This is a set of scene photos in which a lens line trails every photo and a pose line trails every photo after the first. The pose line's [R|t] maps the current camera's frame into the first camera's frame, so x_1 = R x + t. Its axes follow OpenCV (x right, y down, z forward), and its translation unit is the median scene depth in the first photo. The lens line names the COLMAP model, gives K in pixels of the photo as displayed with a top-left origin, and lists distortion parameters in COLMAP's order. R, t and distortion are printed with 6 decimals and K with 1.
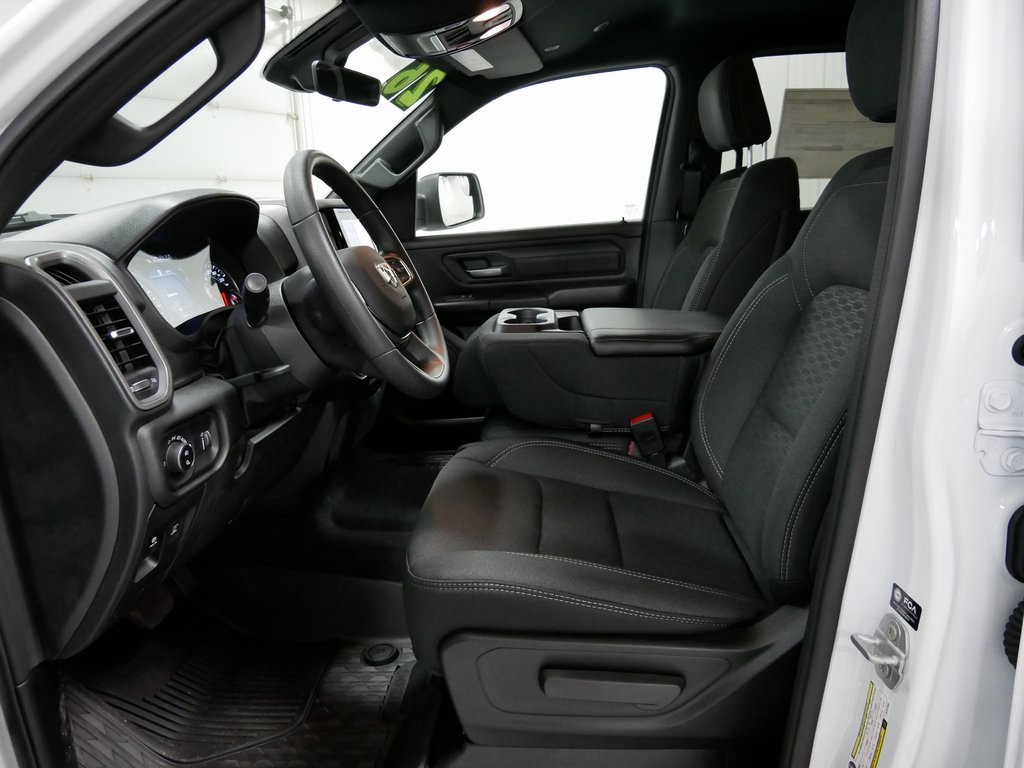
lens RADIAL K [[720.2, 0, 512.0], [0, 720.2, 384.0], [0, 0, 1]] dist [-0.056762, 0.026473]
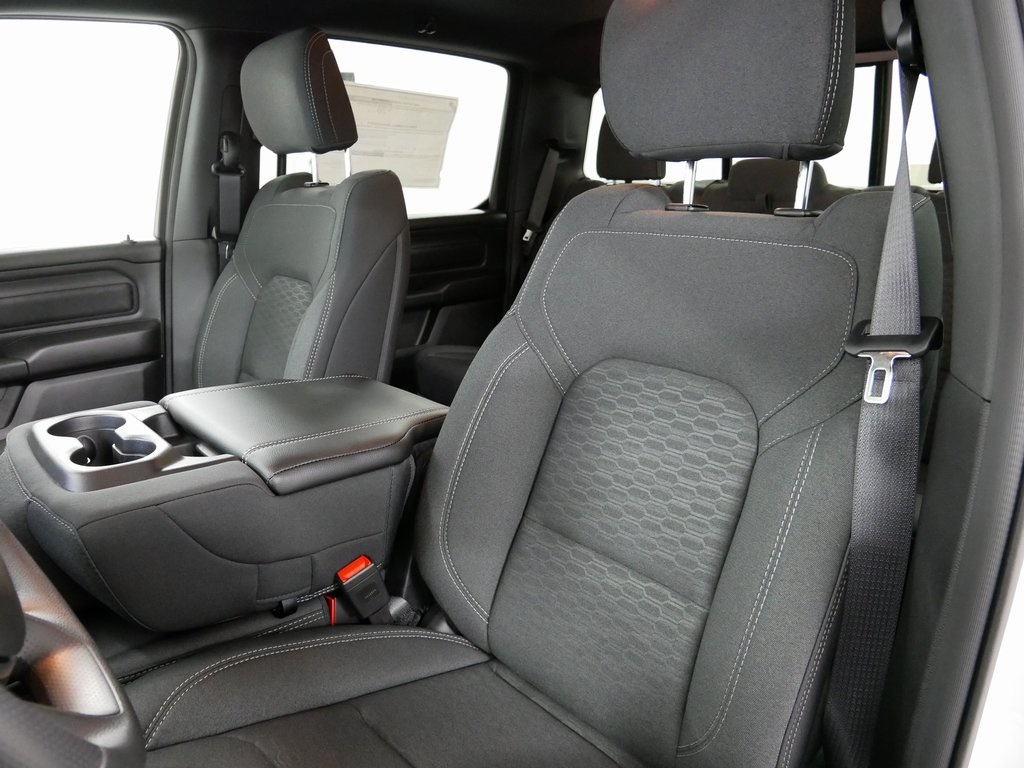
lens RADIAL K [[720.2, 0, 512.0], [0, 720.2, 384.0], [0, 0, 1]] dist [-0.056762, 0.026473]
pose [[0.700635, -0.156012, 0.696255, -0.098801], [0.138418, 0.986984, 0.081868, -0.098510], [-0.699965, 0.039014, 0.713110, 0.257105]]
